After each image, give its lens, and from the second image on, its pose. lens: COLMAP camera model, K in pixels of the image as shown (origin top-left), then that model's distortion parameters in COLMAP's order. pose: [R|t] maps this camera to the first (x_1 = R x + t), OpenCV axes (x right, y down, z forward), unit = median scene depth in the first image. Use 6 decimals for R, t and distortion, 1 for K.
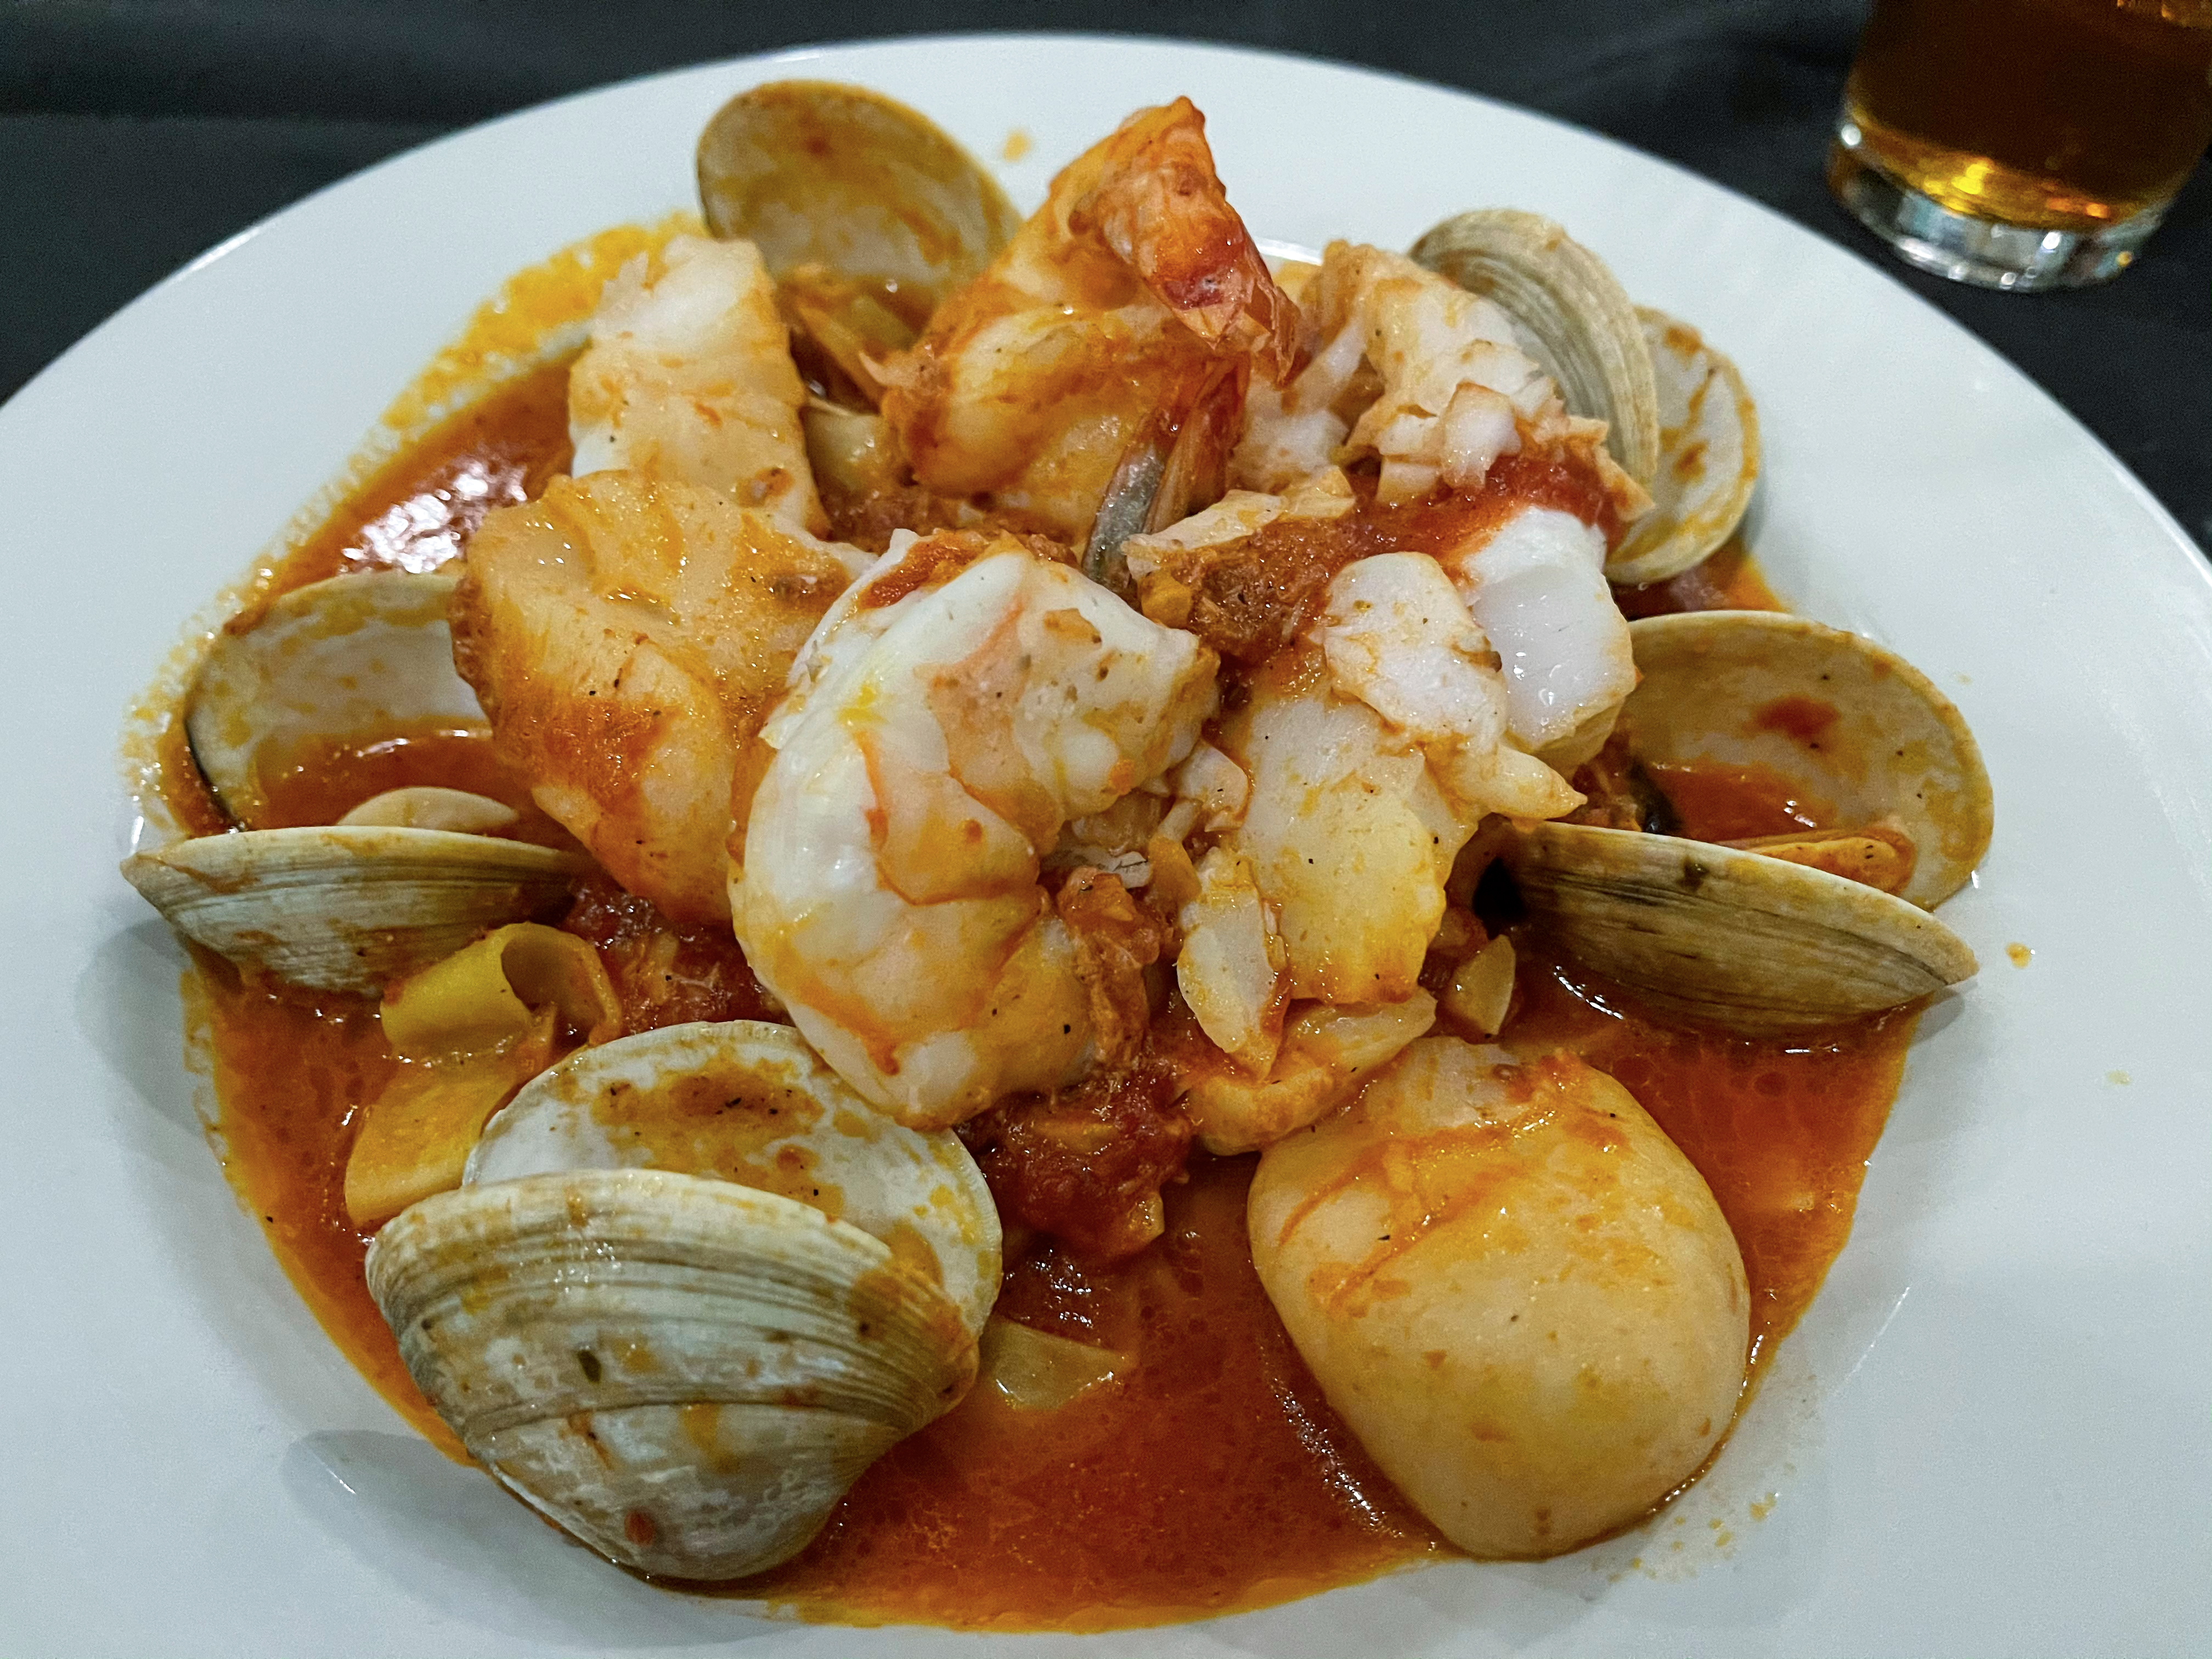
lens RADIAL K [[1670.1, 0, 1223.5], [0, 1670.1, 829.0], [0, 0, 1]] dist [-0.049665, 0.026908]
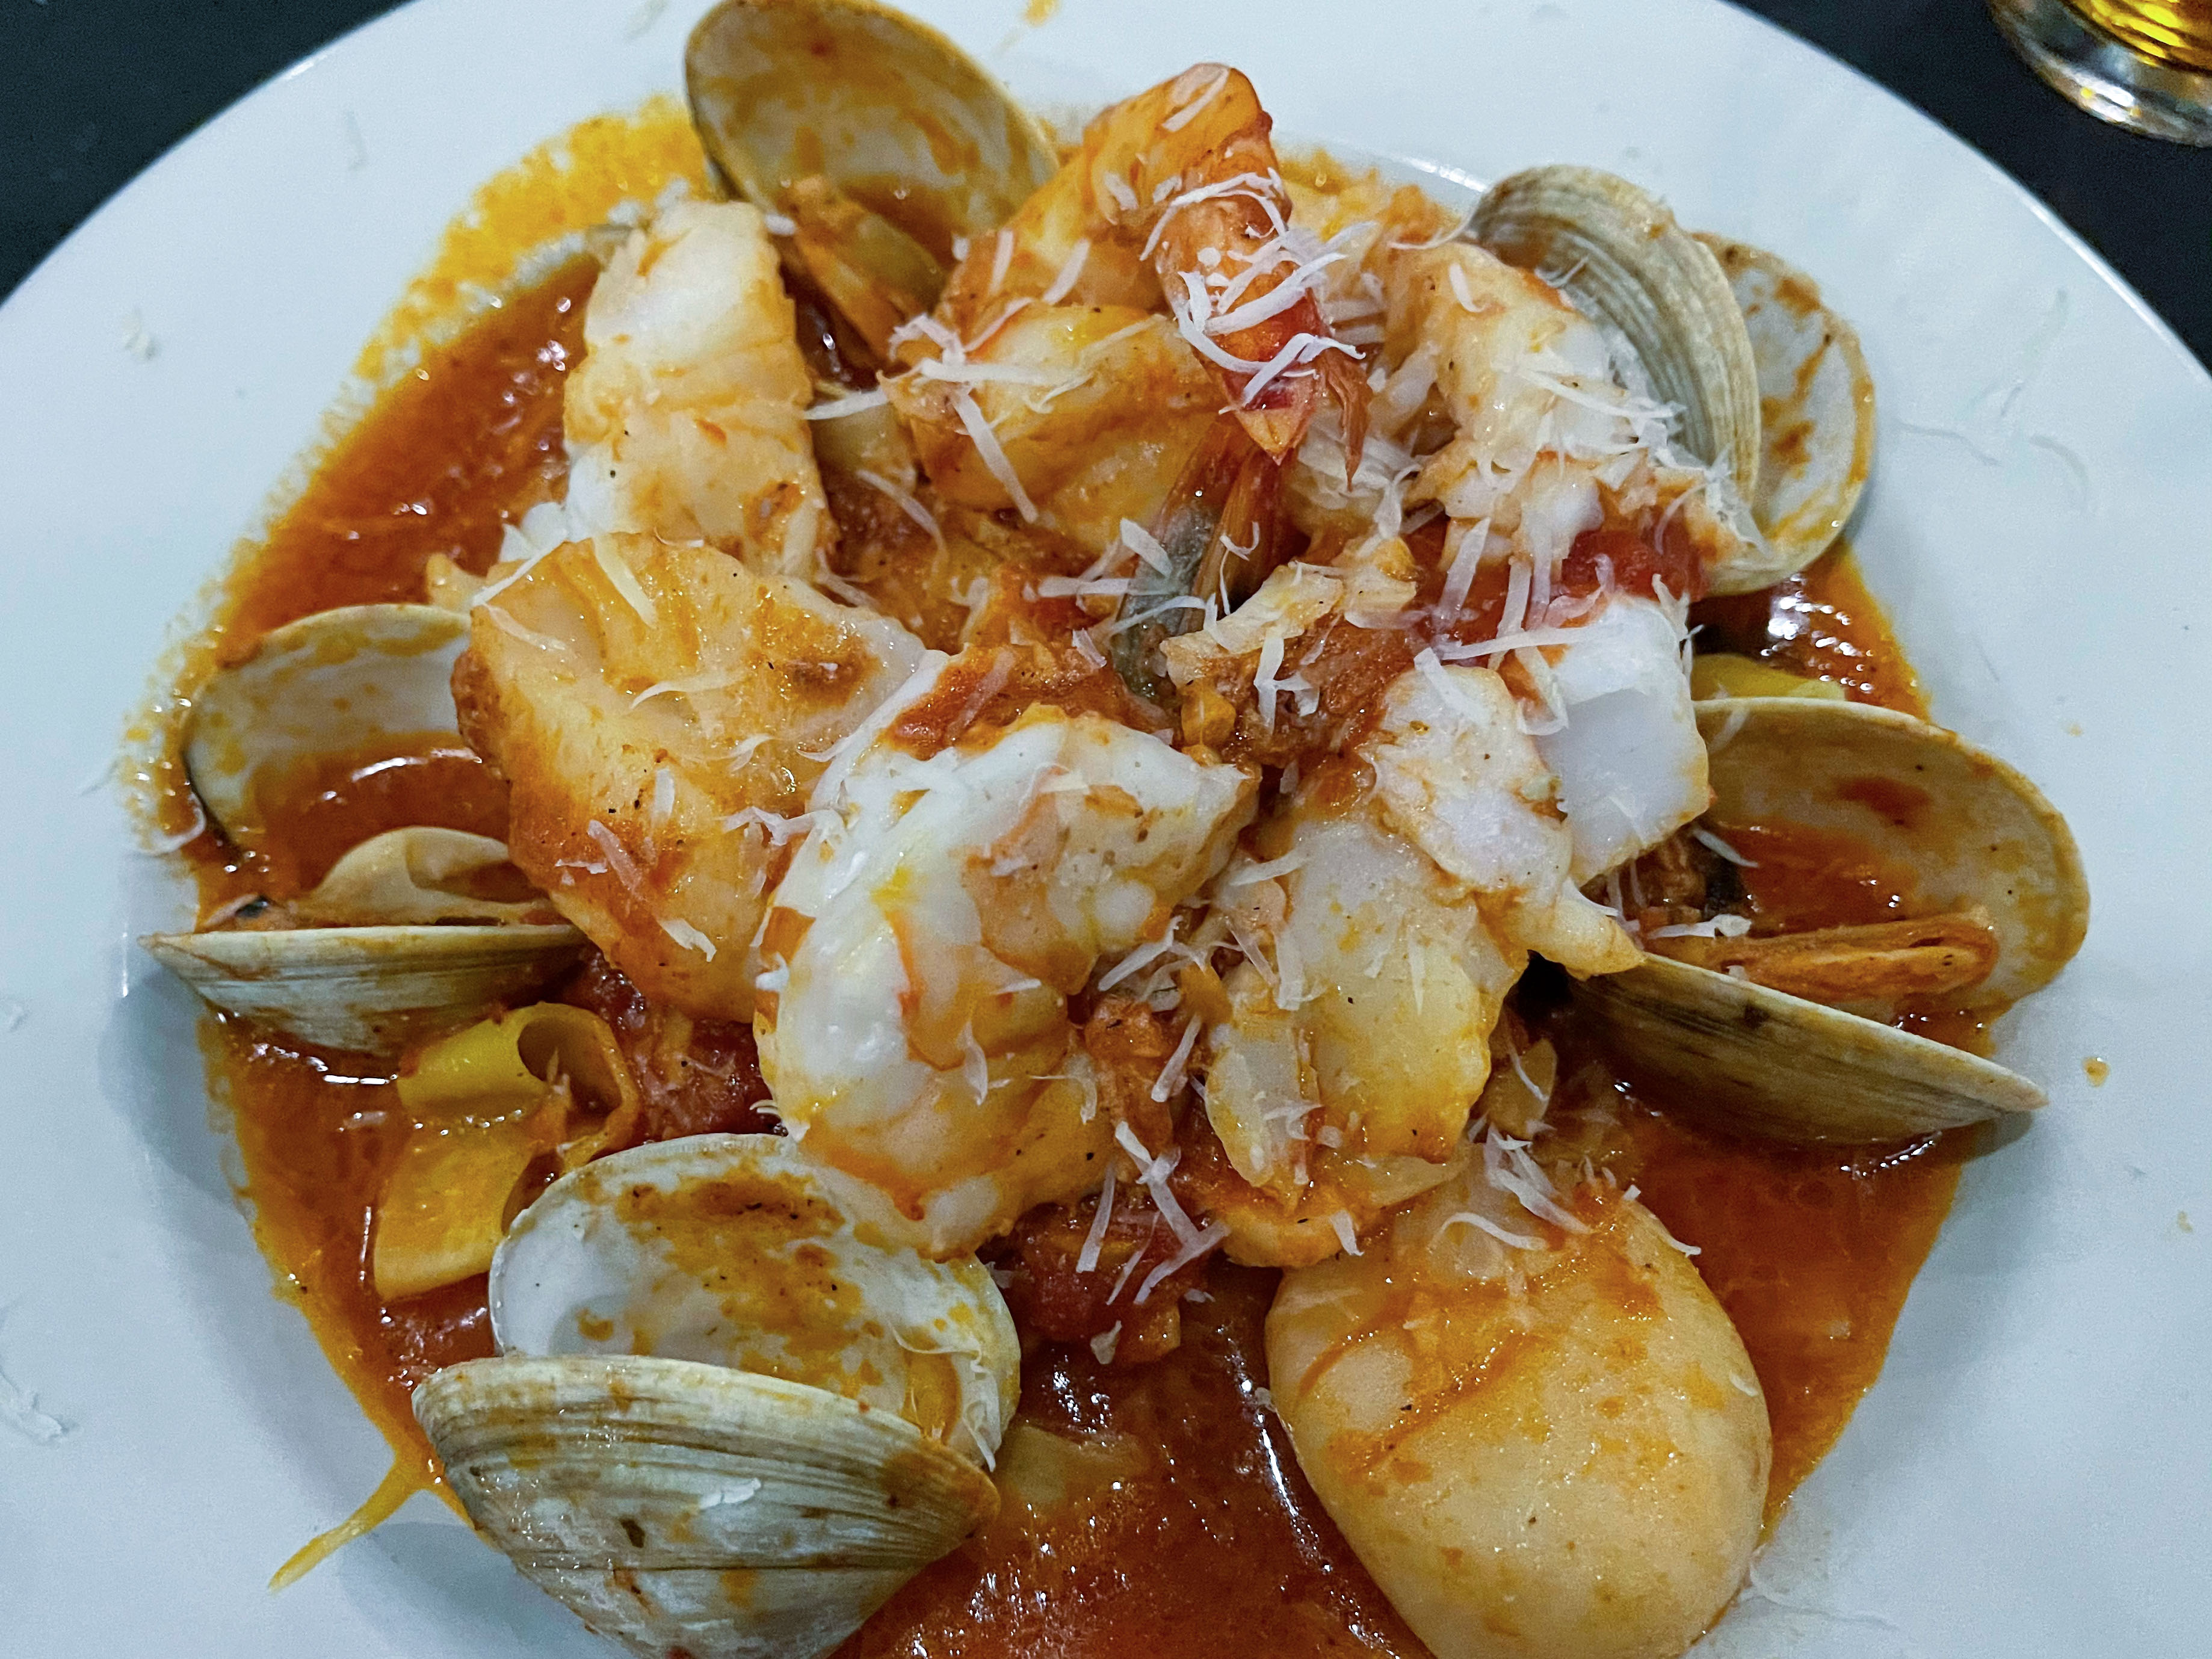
lens RADIAL K [[1837.6, 0, 1106.0], [0, 1837.6, 829.5], [0, 0, 1]] dist [-0.040801, -0.000411]
pose [[0.997582, 0.039559, -0.057134, -0.030106], [-0.029030, 0.984213, 0.174589, -0.249170], [0.063139, -0.172508, 0.982982, -0.025937]]
